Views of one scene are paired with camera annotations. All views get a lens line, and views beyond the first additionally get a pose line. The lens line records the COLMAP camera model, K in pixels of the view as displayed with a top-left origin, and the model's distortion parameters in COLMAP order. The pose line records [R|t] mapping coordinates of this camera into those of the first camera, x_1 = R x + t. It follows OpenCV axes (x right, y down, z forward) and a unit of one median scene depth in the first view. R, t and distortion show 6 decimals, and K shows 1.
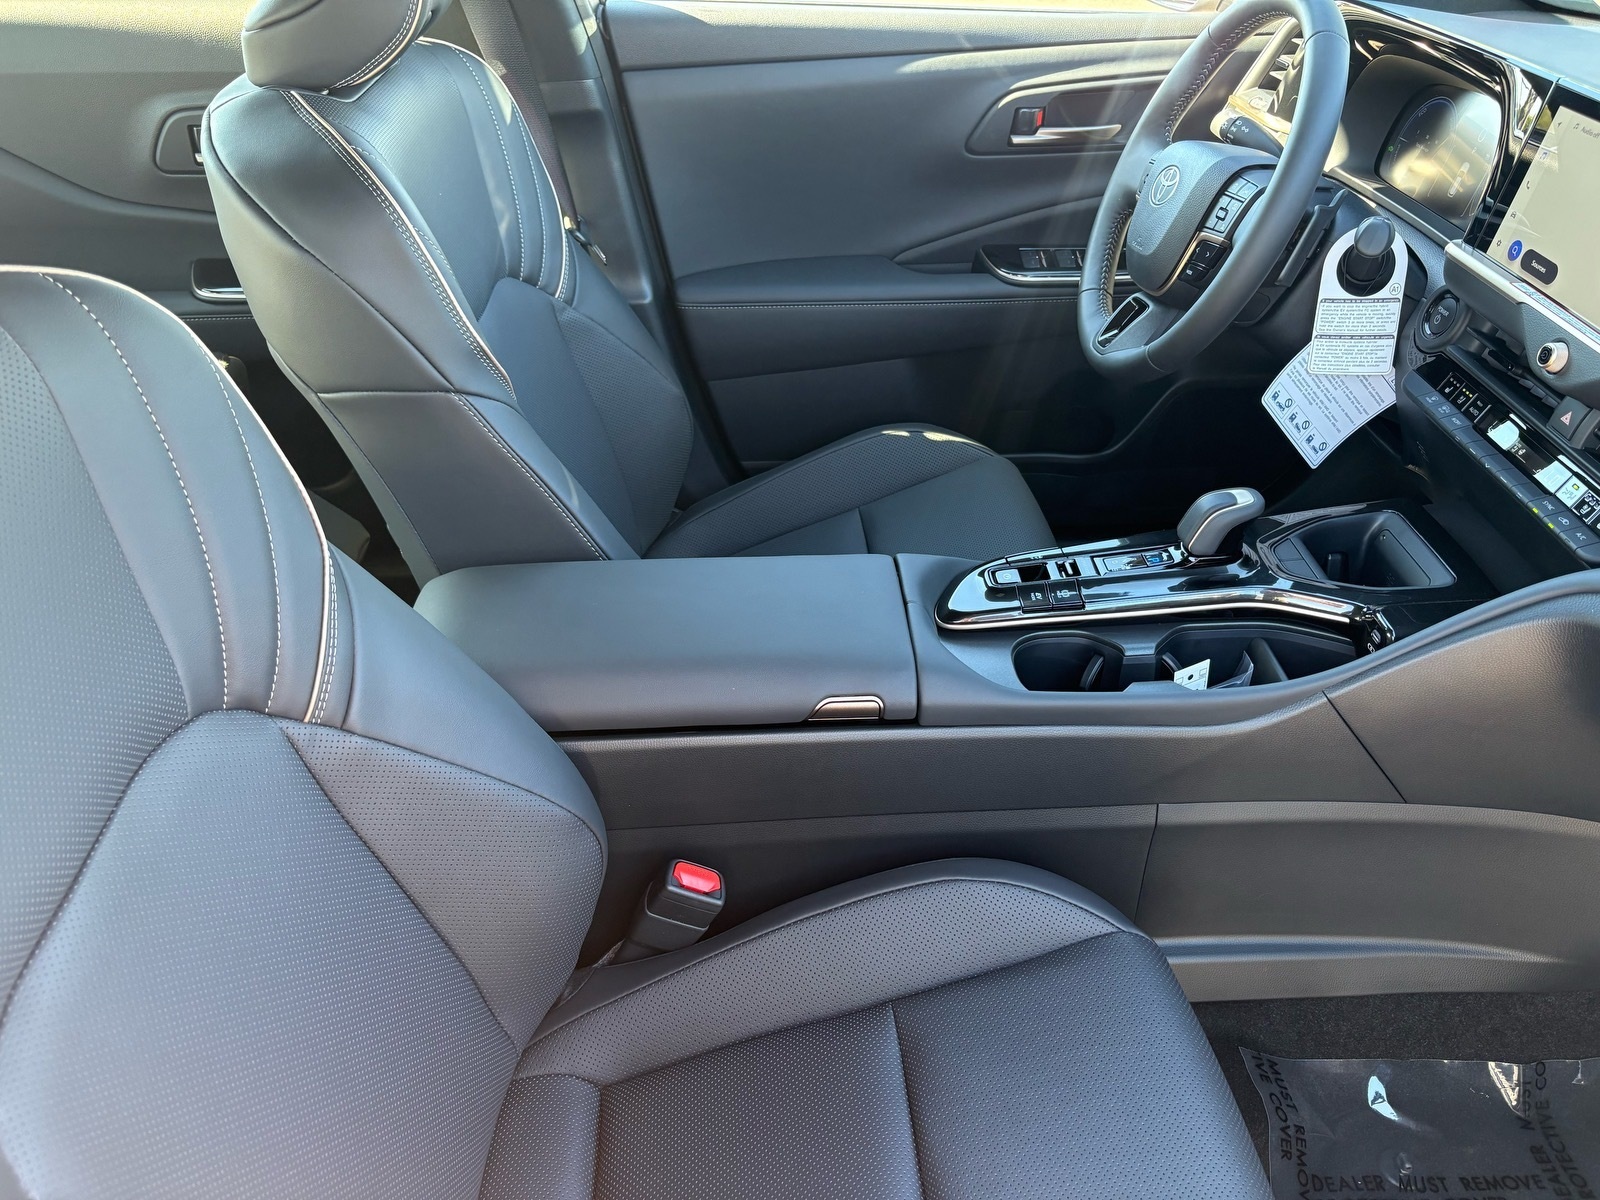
lens RADIAL K [[1197.8, 0, 800.0], [0, 1197.8, 600.0], [0, 0, 1]] dist [0.029776, -0.043915]
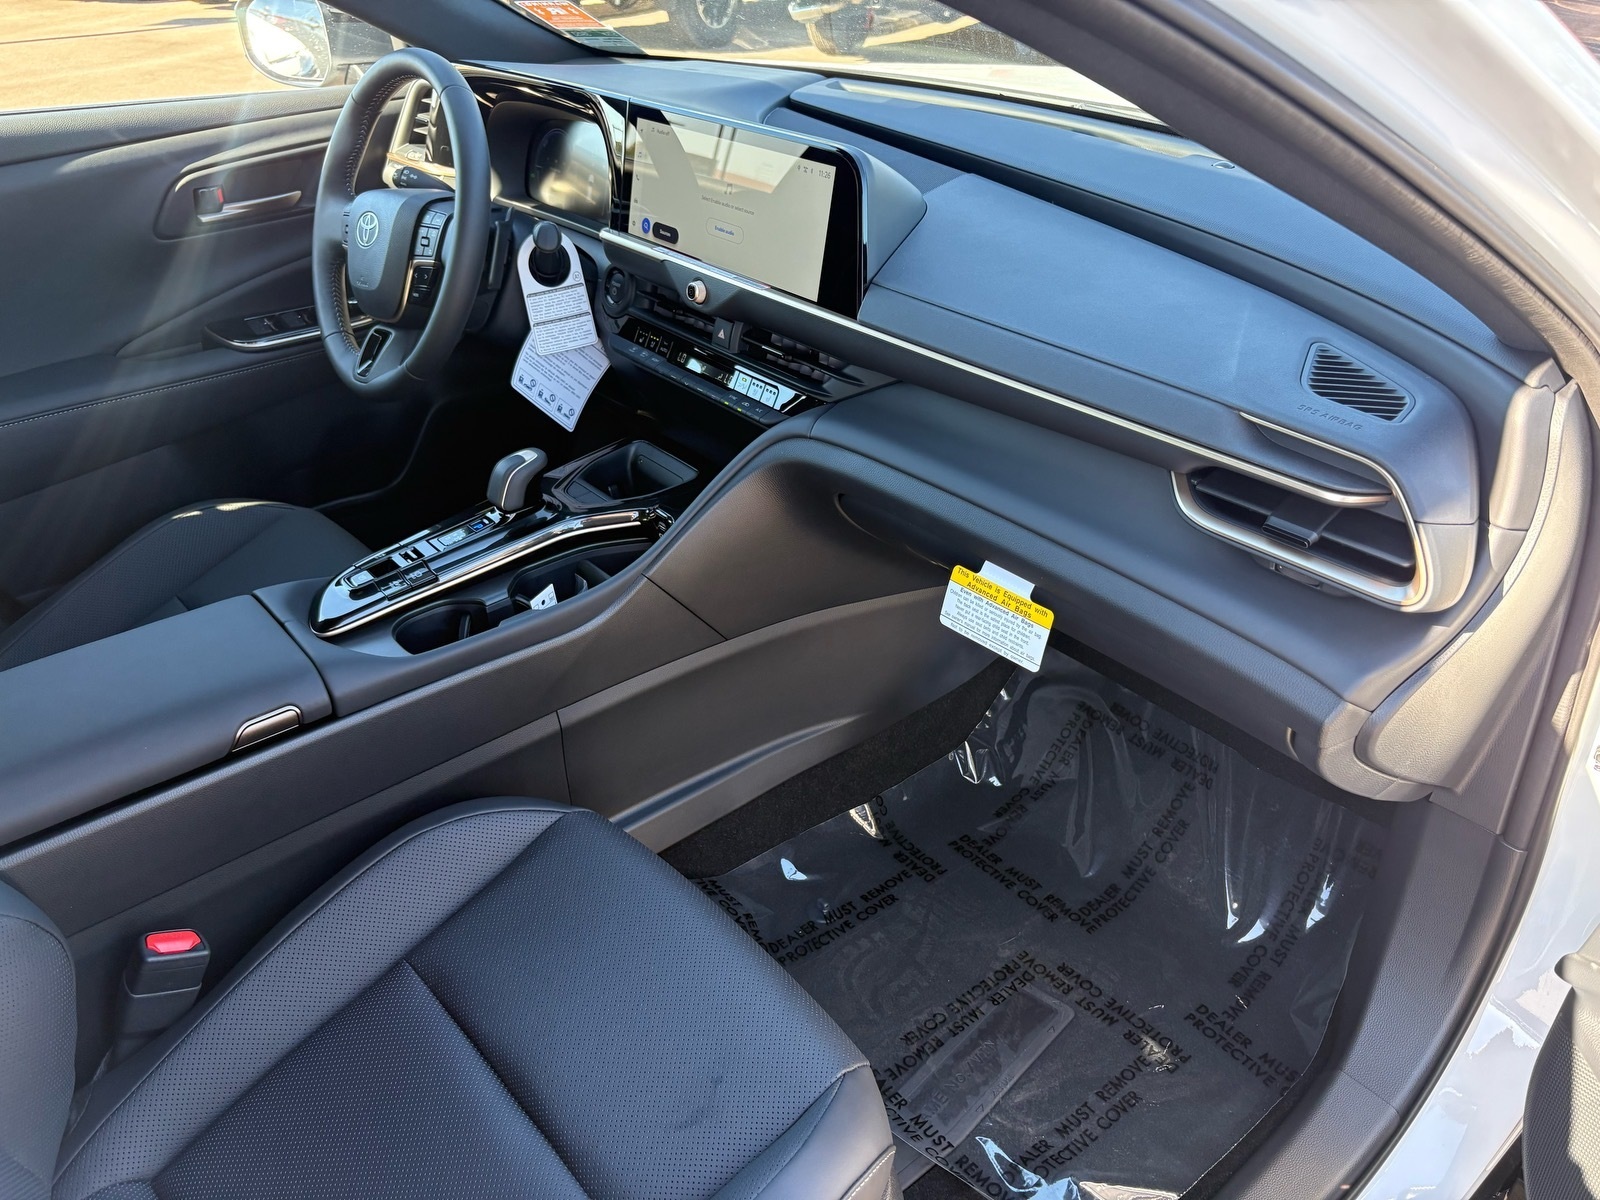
lens RADIAL K [[1235.0, 0, 800.0], [0, 1235.0, 600.0], [0, 0, 1]] dist [0.012999, -0.019887]
pose [[0.791338, -0.316243, 0.523236, -0.109565], [0.350981, 0.935738, 0.034737, 0.099814], [-0.500597, 0.156157, 0.851480, -0.172764]]
